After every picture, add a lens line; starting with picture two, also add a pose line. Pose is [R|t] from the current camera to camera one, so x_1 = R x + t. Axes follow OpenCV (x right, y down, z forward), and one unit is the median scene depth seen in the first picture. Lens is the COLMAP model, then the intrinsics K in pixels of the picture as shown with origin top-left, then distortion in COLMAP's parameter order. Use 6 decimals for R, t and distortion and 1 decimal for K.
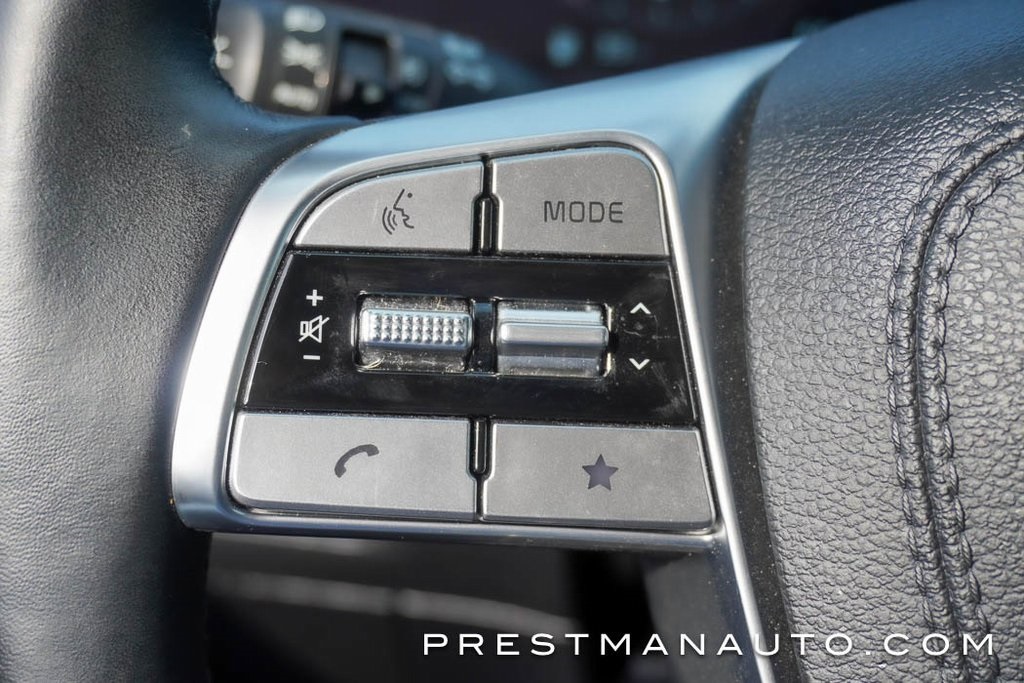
lens RADIAL K [[1705.3, 0, 508.8], [0, 1705.3, 346.2], [0, 0, 1]] dist [-0.021689, 0.000000]
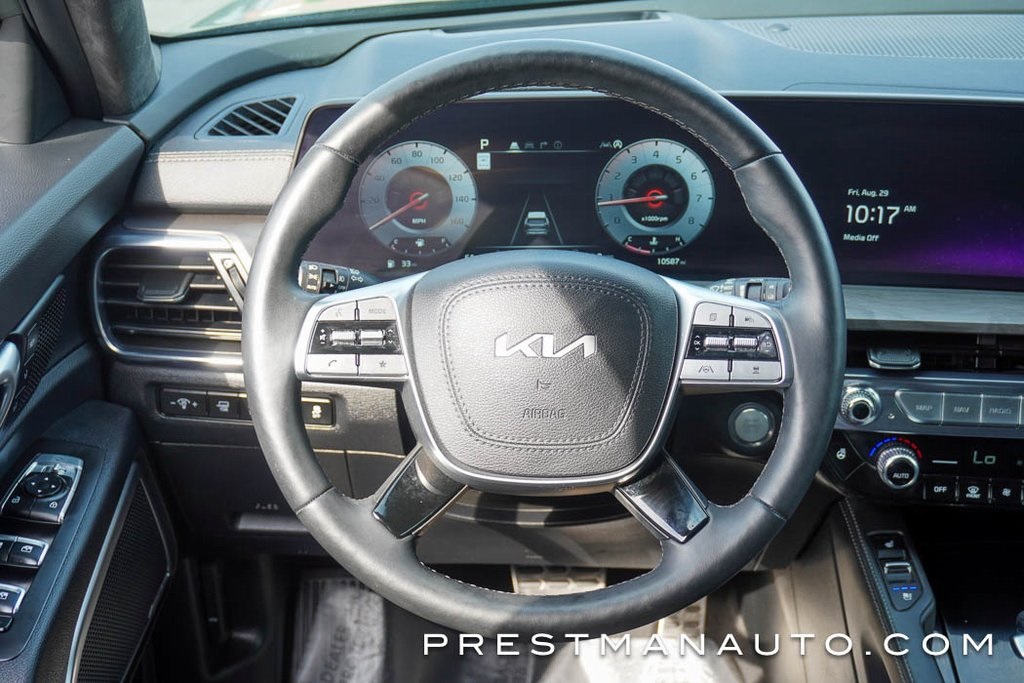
lens RADIAL K [[1359.6, 0, 507.2], [0, 1359.6, 347.0], [0, 0, 1]] dist [-0.001362, 0.000000]
pose [[0.997355, -0.048908, 0.053770, 0.203170], [0.052642, 0.996131, -0.070366, 0.320298], [-0.050121, 0.073011, 0.996071, -2.921127]]
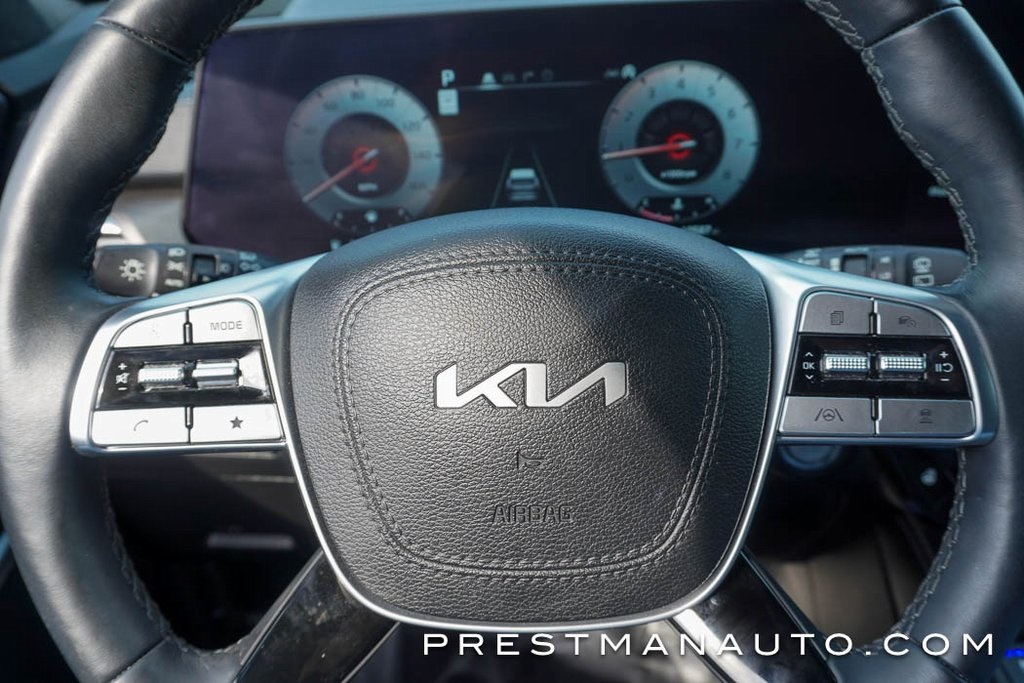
lens RADIAL K [[804.6, 0, 517.2], [0, 804.6, 344.6], [0, 0, 1]] dist [-0.042668, 0.014545]
pose [[0.995923, -0.081813, 0.037995, 0.458490], [0.082532, 0.996430, -0.017745, 0.010676], [-0.036408, 0.020808, 0.999120, -0.278384]]
